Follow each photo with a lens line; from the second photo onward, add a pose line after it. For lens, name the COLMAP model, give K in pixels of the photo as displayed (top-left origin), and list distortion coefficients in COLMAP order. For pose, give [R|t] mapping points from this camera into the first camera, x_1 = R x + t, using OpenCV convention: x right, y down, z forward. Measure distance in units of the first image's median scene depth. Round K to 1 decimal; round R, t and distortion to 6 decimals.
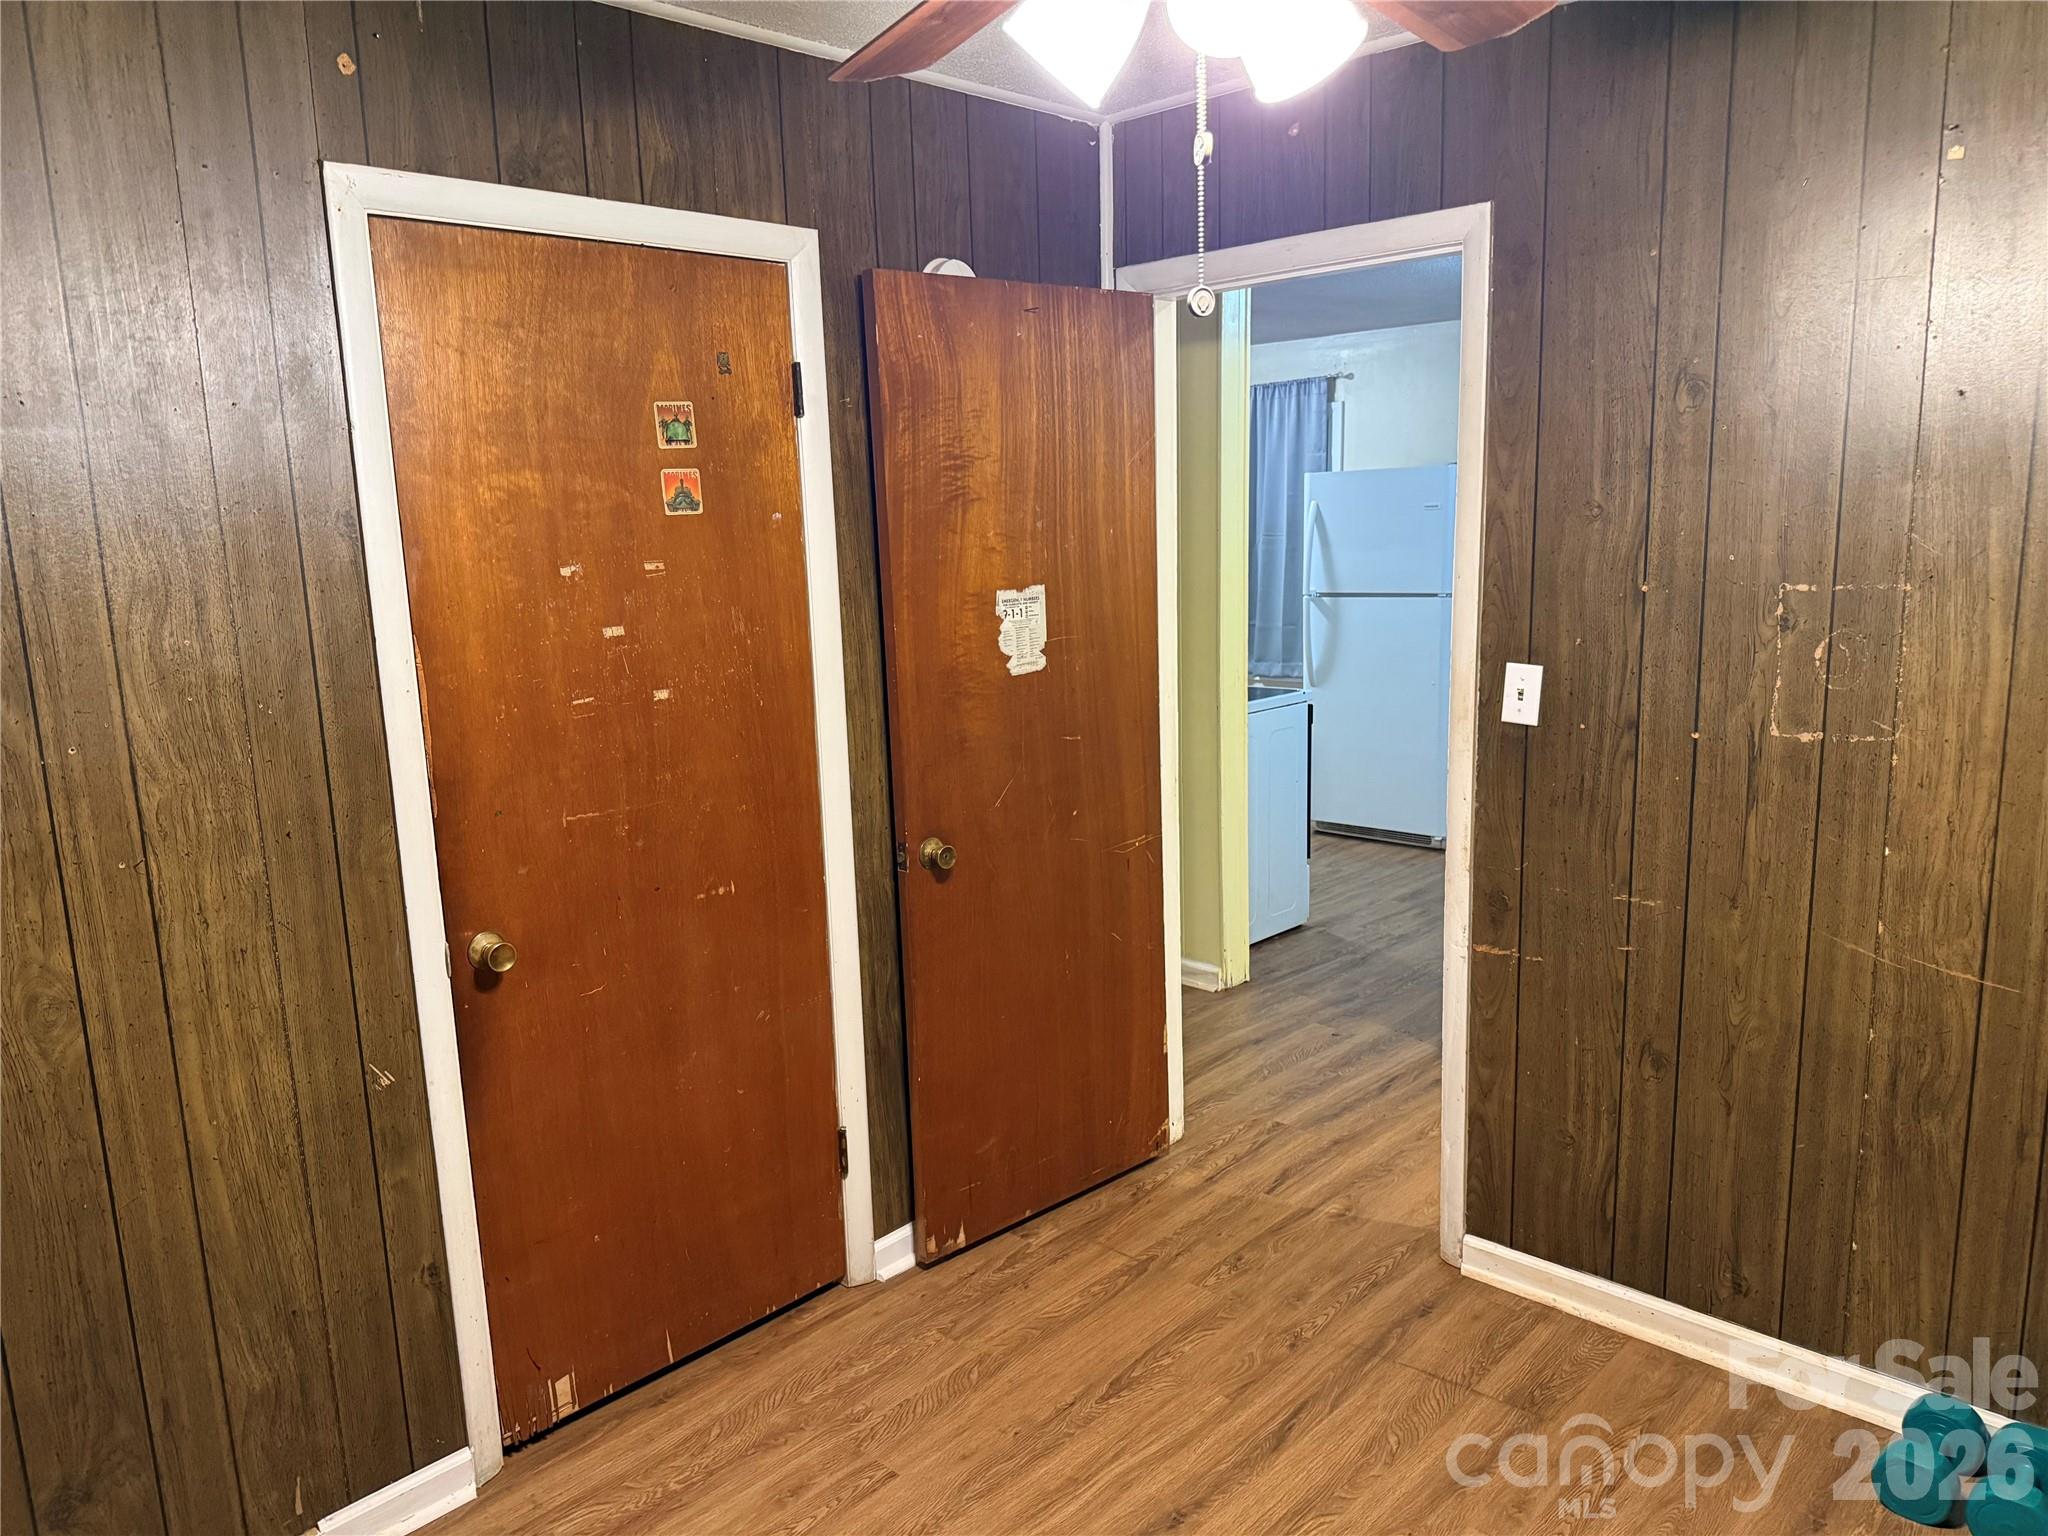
lens RADIAL K [[1444.4, 0, 1019.9], [0, 1444.4, 768.8], [0, 0, 1]] dist [0.069829, -0.090465]
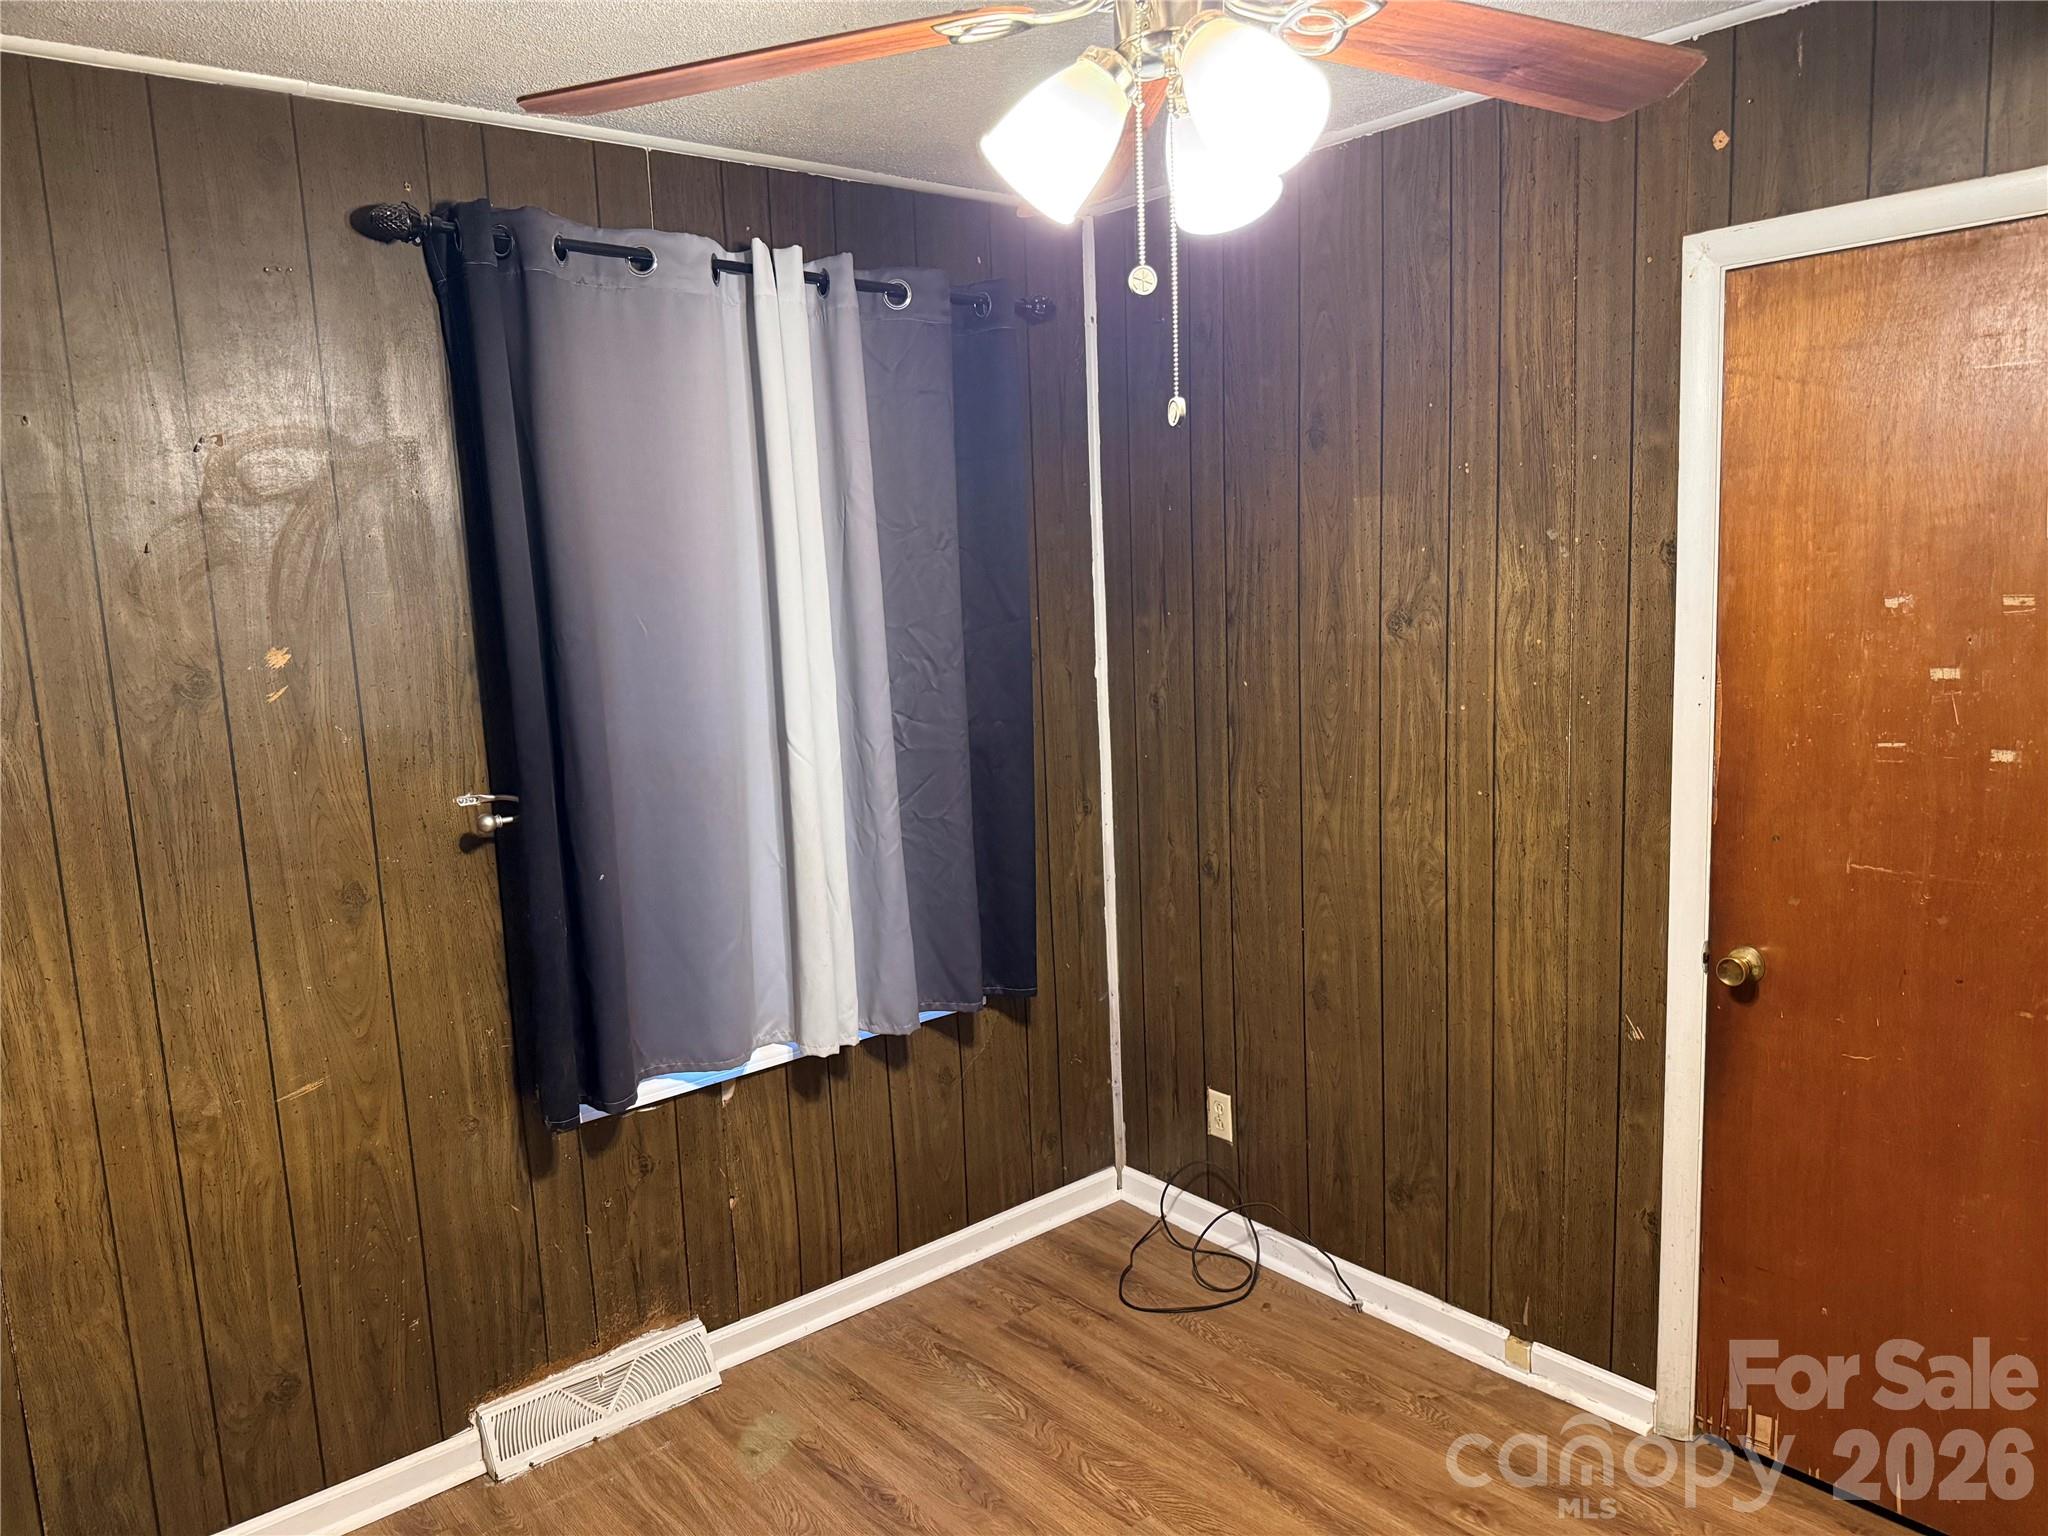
lens RADIAL K [[1444.4, 0, 1030.9], [0, 1444.4, 756.2], [0, 0, 1]] dist [0.069829, -0.090465]
pose [[-0.090531, 0.173415, -0.980679, 0.736553], [-0.131220, 0.974060, 0.184358, -0.157463], [0.987211, 0.145375, -0.065427, 0.606280]]
